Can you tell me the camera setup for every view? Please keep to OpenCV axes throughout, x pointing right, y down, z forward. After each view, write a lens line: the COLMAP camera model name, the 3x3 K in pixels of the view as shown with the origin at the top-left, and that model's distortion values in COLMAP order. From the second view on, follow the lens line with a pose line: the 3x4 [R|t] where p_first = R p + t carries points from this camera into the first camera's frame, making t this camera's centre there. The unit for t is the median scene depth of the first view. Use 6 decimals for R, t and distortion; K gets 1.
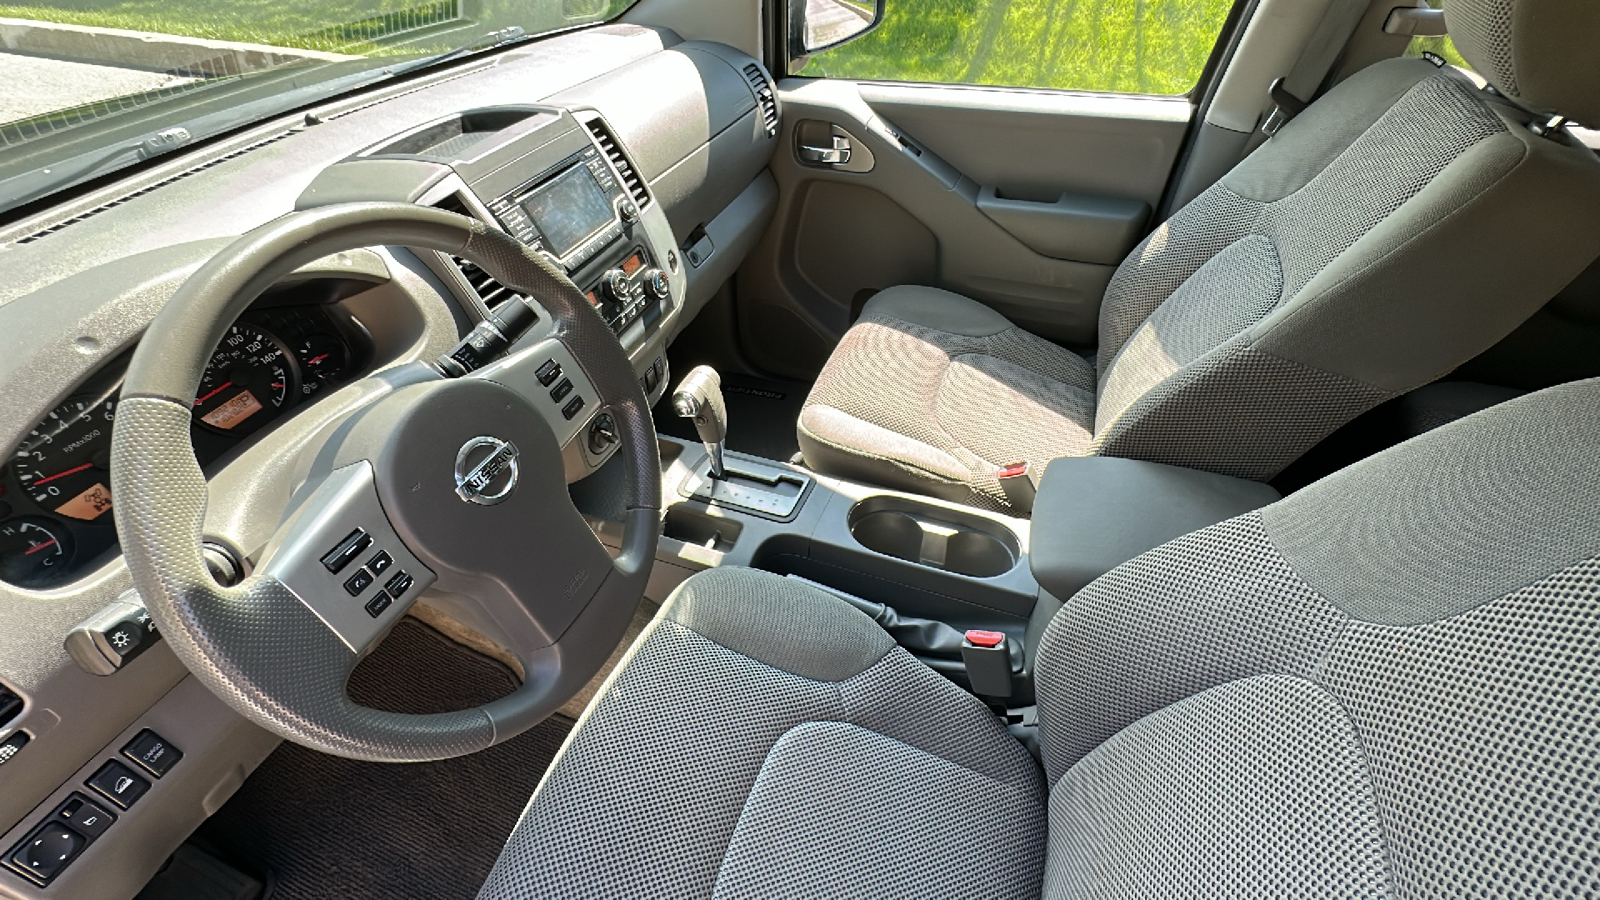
lens RADIAL K [[710.3, 0, 800.0], [0, 710.3, 450.0], [0, 0, 1]] dist [0.002464, 0.000269]
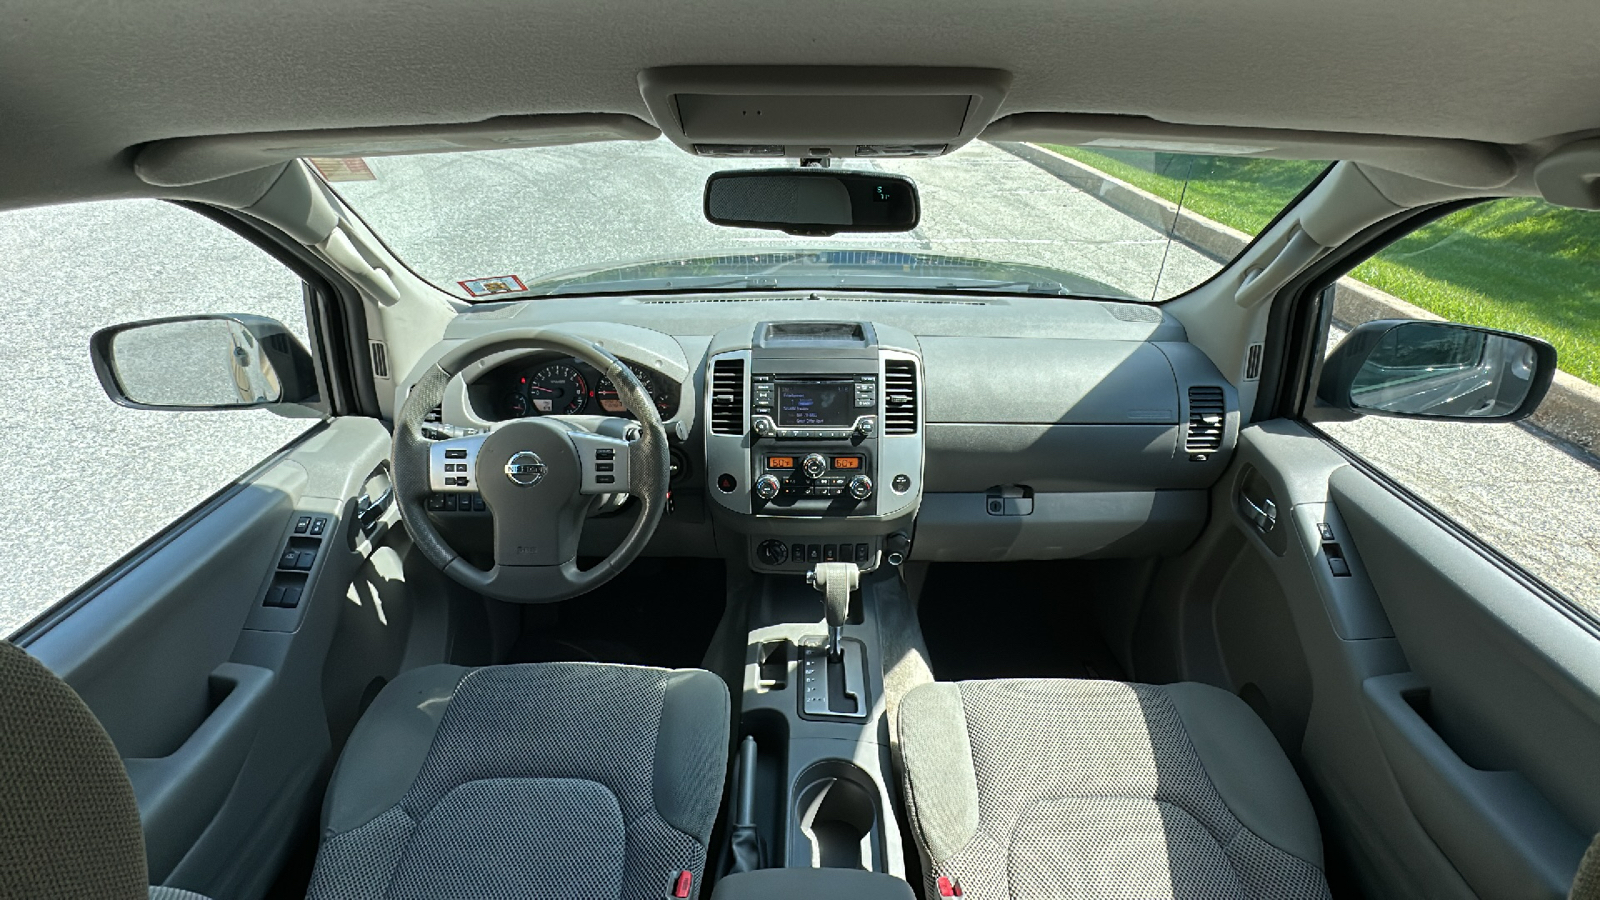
lens RADIAL K [[710.3, 0, 800.0], [0, 710.3, 450.0], [0, 0, 1]] dist [0.002464, 0.000269]
pose [[0.355534, 0.470275, -0.807736, 0.668524], [-0.622651, 0.763685, 0.170561, -0.396124], [0.697066, 0.442297, 0.564333, 0.195713]]
